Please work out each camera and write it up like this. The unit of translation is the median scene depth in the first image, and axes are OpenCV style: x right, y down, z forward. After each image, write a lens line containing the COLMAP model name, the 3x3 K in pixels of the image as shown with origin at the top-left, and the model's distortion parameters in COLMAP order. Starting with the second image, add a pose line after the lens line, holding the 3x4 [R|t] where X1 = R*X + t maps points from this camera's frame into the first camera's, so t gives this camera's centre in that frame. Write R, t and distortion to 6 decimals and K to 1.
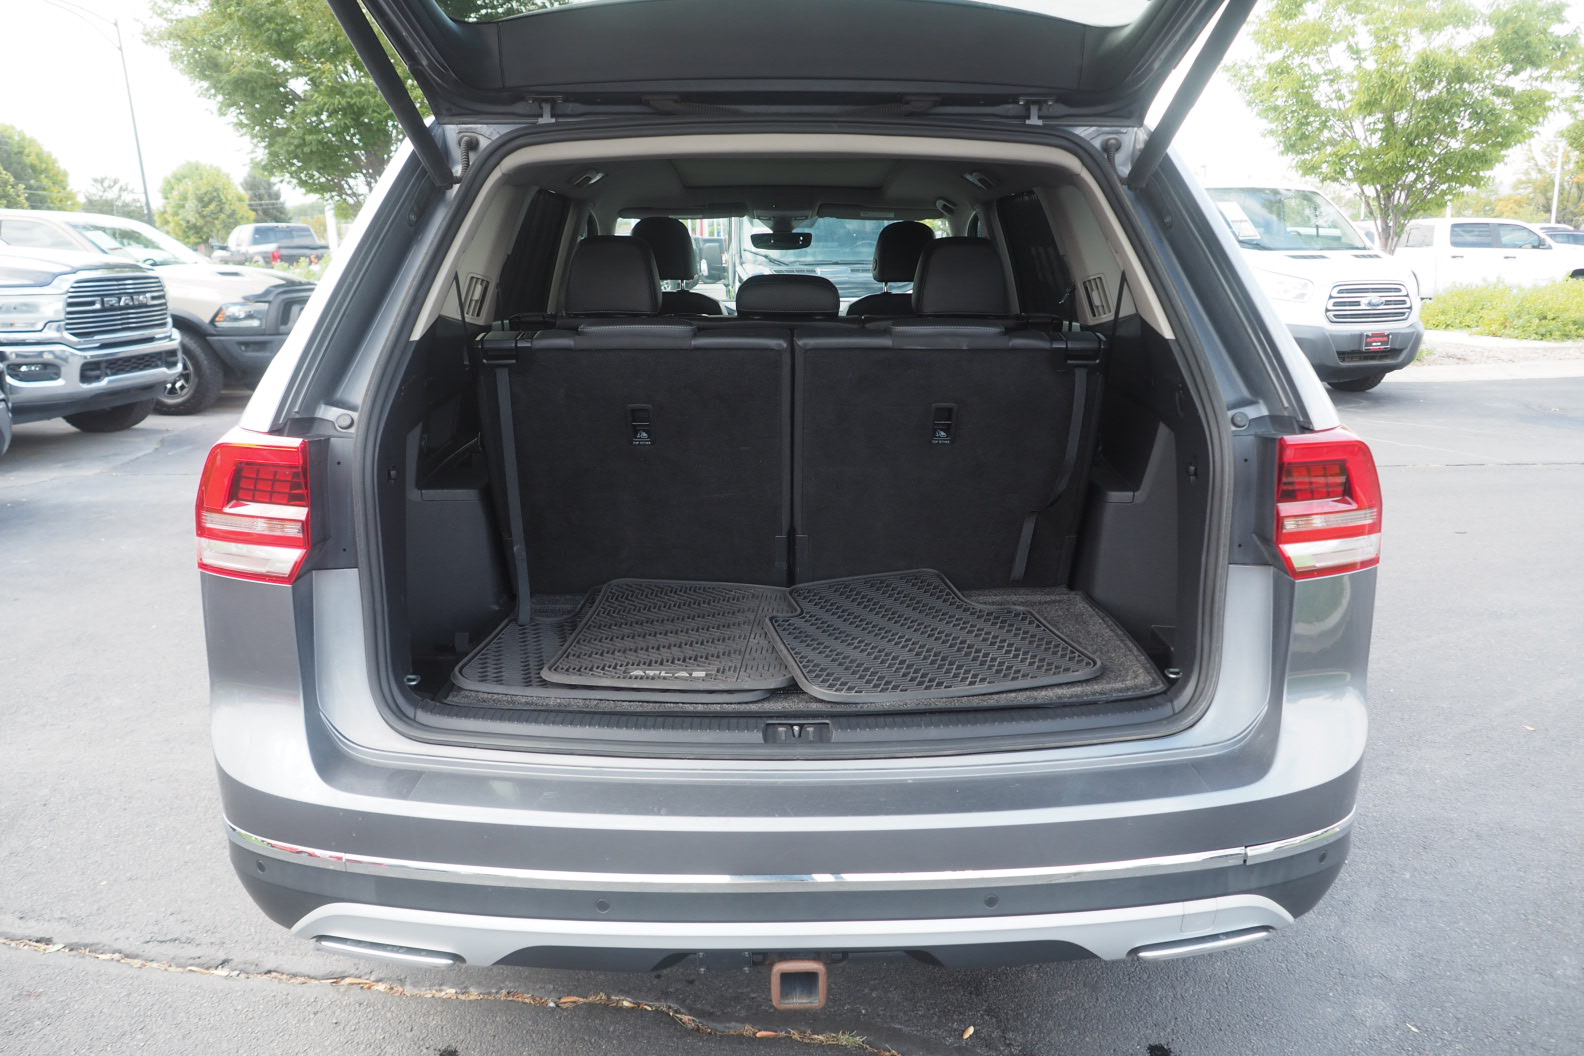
lens RADIAL K [[1121.5, 0, 799.0], [0, 1121.5, 527.7], [0, 0, 1]] dist [-0.028556, 0.008219]
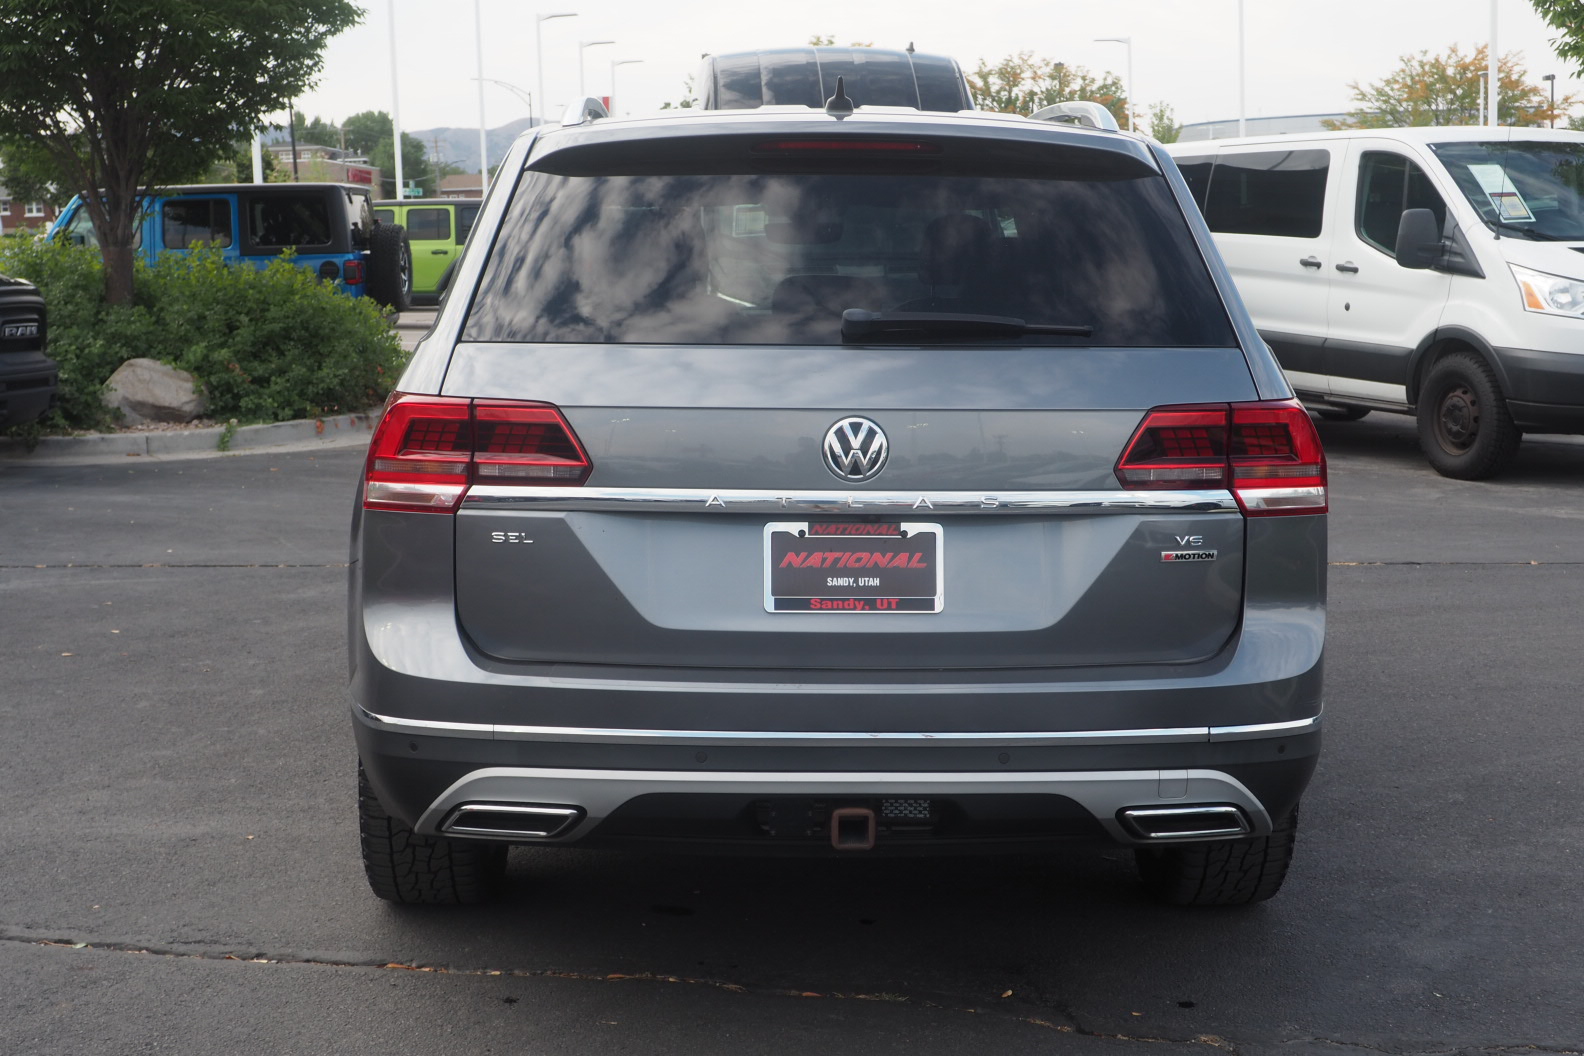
lens RADIAL K [[2232.2, 0, 796.8], [0, 2232.2, 525.9], [0, 0, 1]] dist [0.013582, 0.000000]
pose [[0.999978, 0.005311, 0.004057, -0.048891], [-0.004832, 0.993898, -0.110198, 0.225833], [-0.004617, 0.110176, 0.993901, -1.005948]]
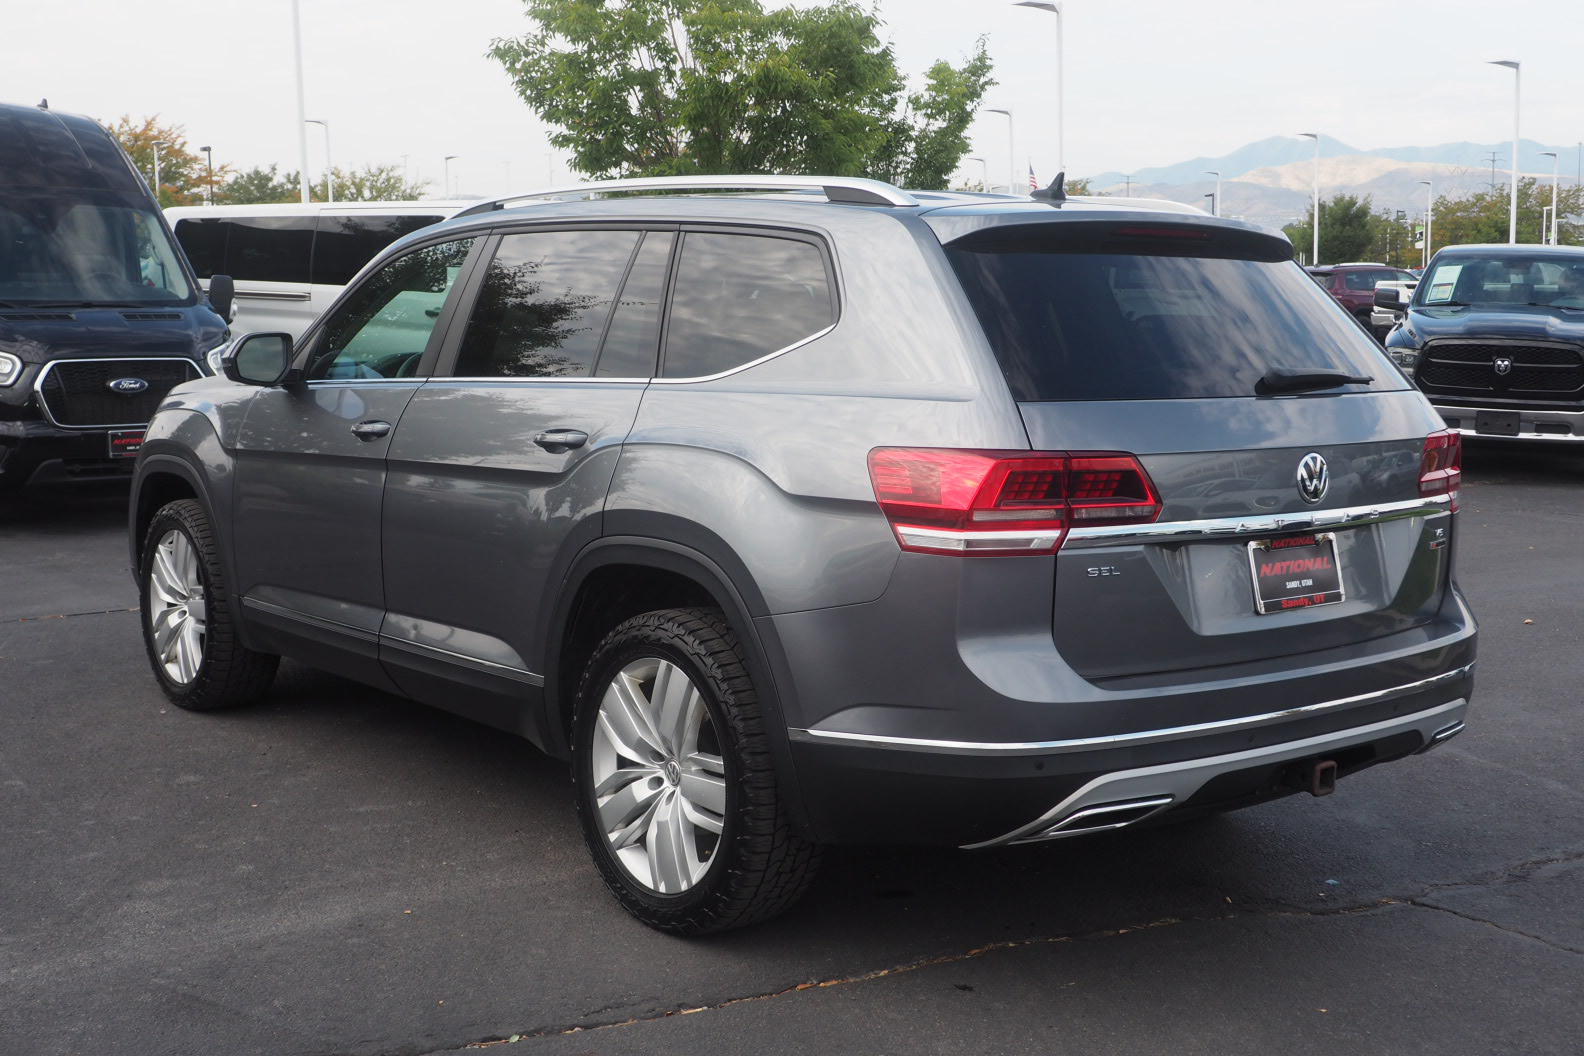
lens RADIAL K [[1893.8, 0, 777.1], [0, 1893.8, 534.4], [0, 0, 1]] dist [0.022662, 0.000000]
pose [[0.789654, -0.066419, 0.609947, -1.456005], [0.132015, 0.989232, -0.063190, 0.086477], [-0.599182, 0.130420, 0.789918, -0.465199]]
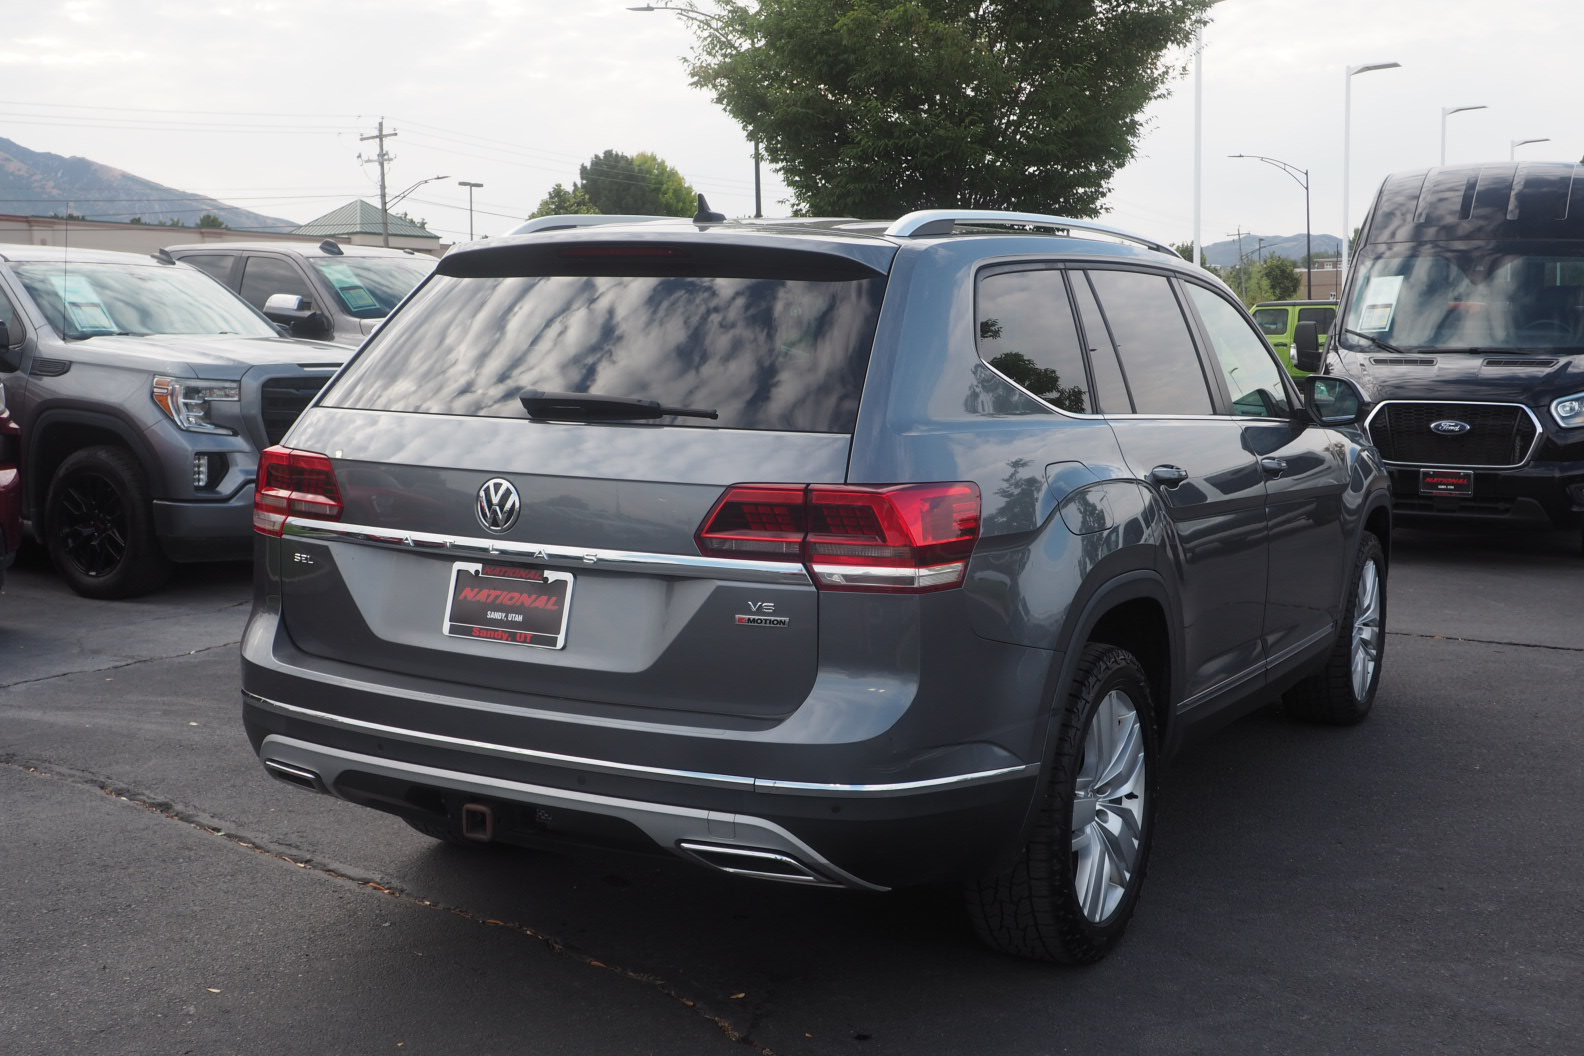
lens RADIAL K [[1798.1, 0, 795.8], [0, 1798.1, 523.8], [0, 0, 1]] dist [0.007023, 0.000000]
pose [[0.864580, 0.068700, -0.497777, 1.007532], [-0.132943, 0.986585, -0.094744, 0.120068], [0.484590, 0.148090, 0.862115, -0.614397]]
